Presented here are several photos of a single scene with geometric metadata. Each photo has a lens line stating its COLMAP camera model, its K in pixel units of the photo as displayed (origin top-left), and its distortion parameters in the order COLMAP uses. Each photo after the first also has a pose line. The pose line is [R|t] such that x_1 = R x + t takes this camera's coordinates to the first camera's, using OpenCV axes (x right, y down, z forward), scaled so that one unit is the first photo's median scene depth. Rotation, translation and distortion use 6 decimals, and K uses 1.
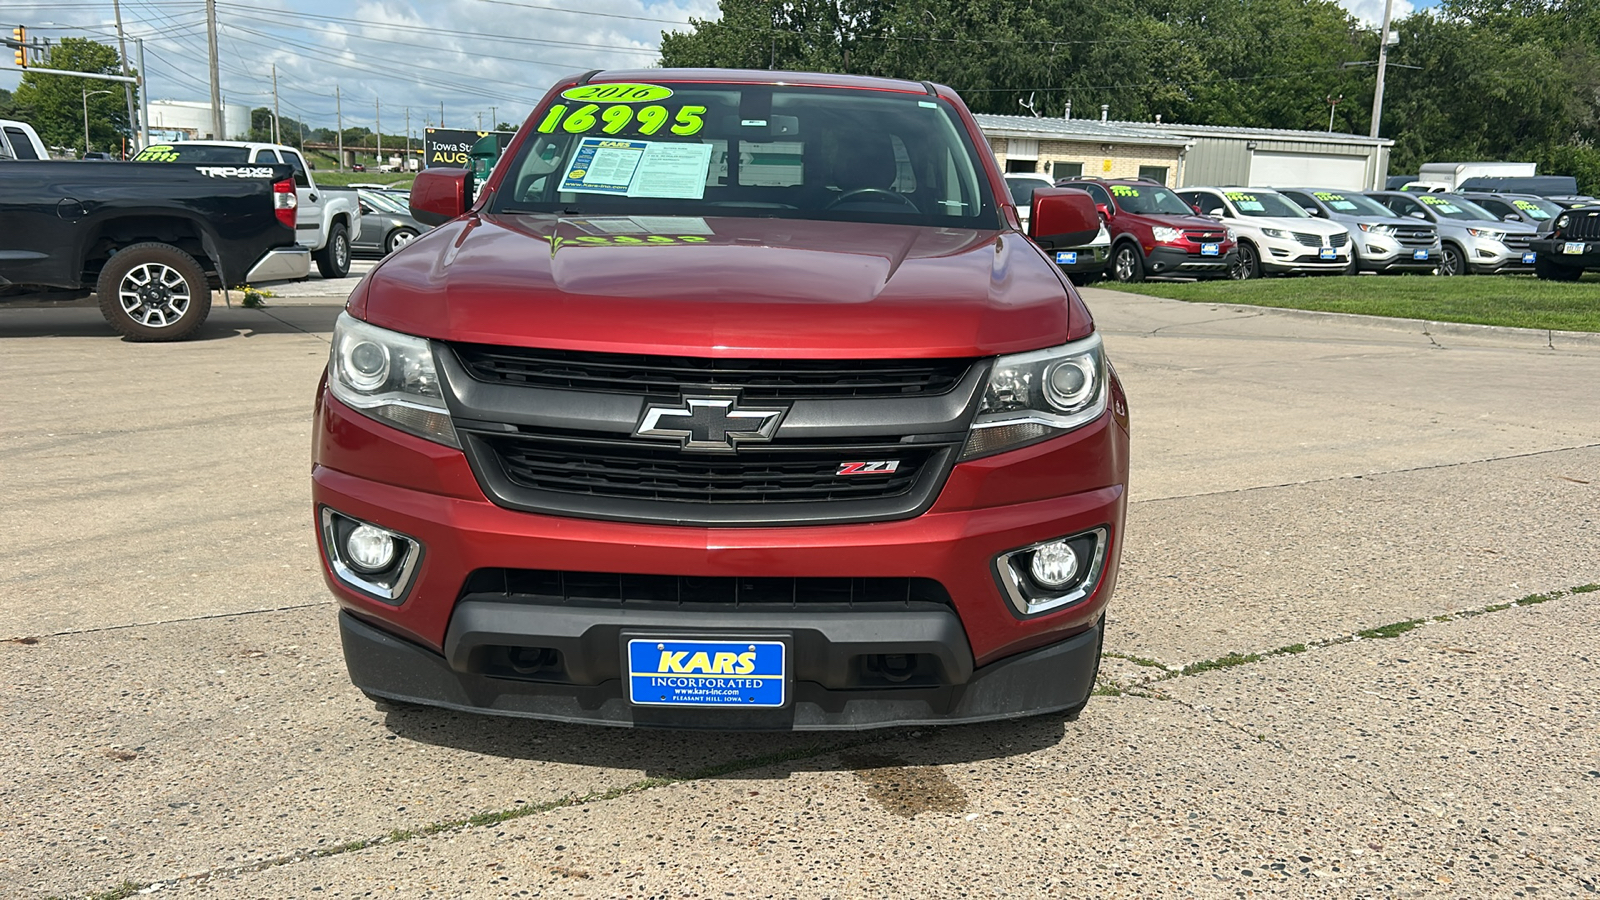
lens RADIAL K [[1424.0, 0, 836.8], [0, 1424.0, 449.3], [0, 0, 1]] dist [0.041901, -0.031379]
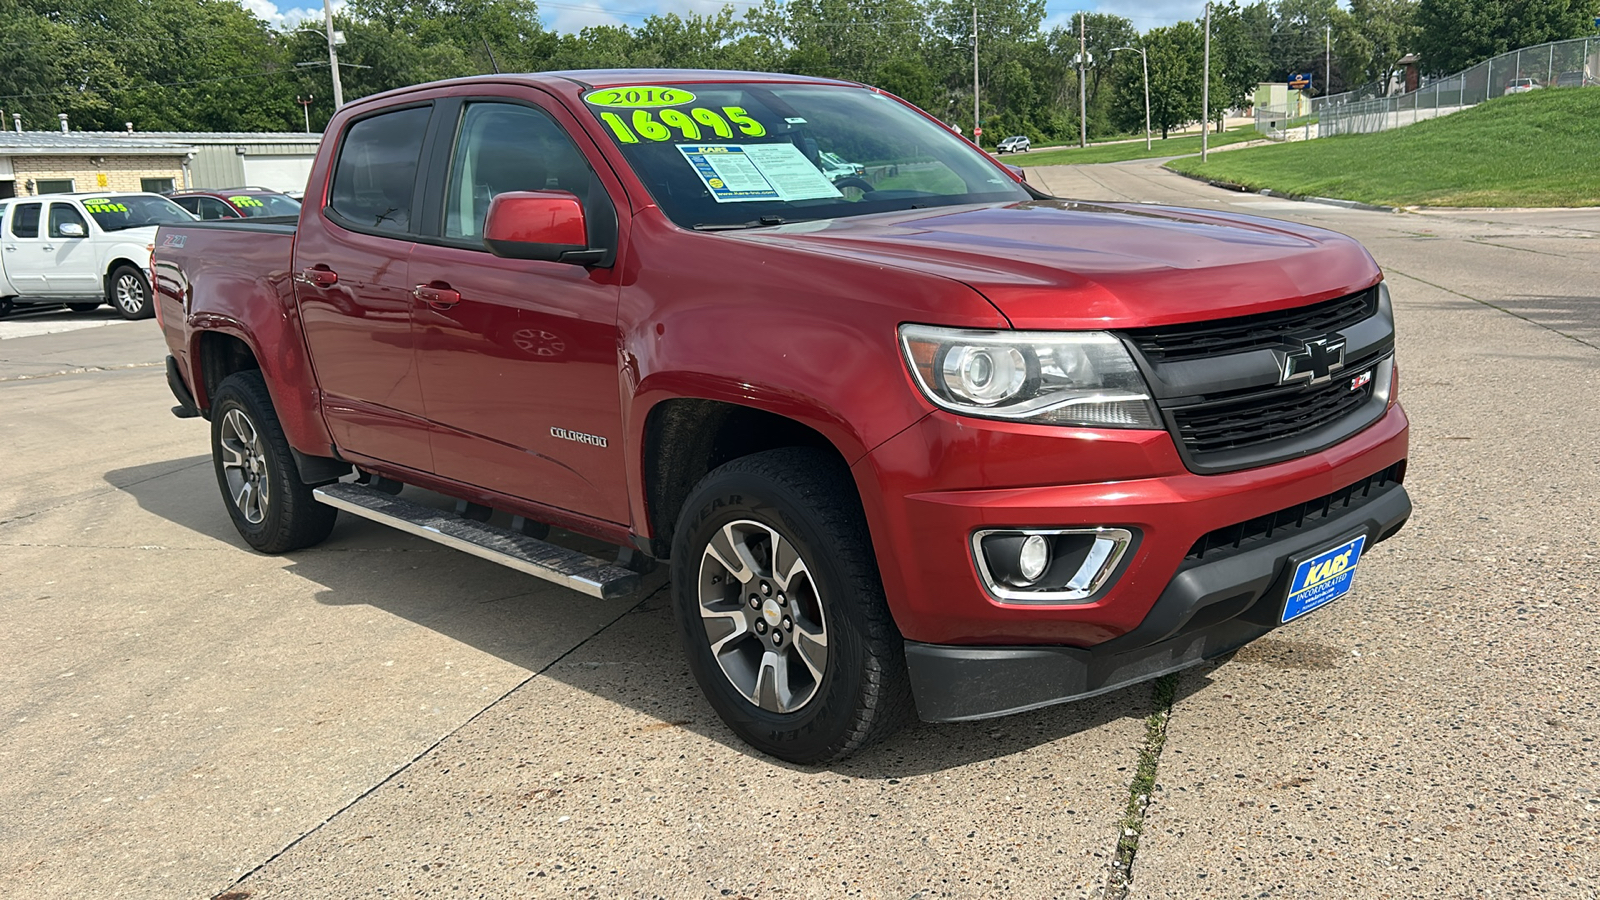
lens RADIAL K [[1424.0, 0, 809.3], [0, 1424.0, 454.6], [0, 0, 1]] dist [0.041901, -0.031379]
pose [[0.729135, -0.202497, 0.653725, -0.112927], [0.200751, 0.976487, 0.078567, -0.011520], [-0.654264, 0.073950, 0.752642, 0.038744]]
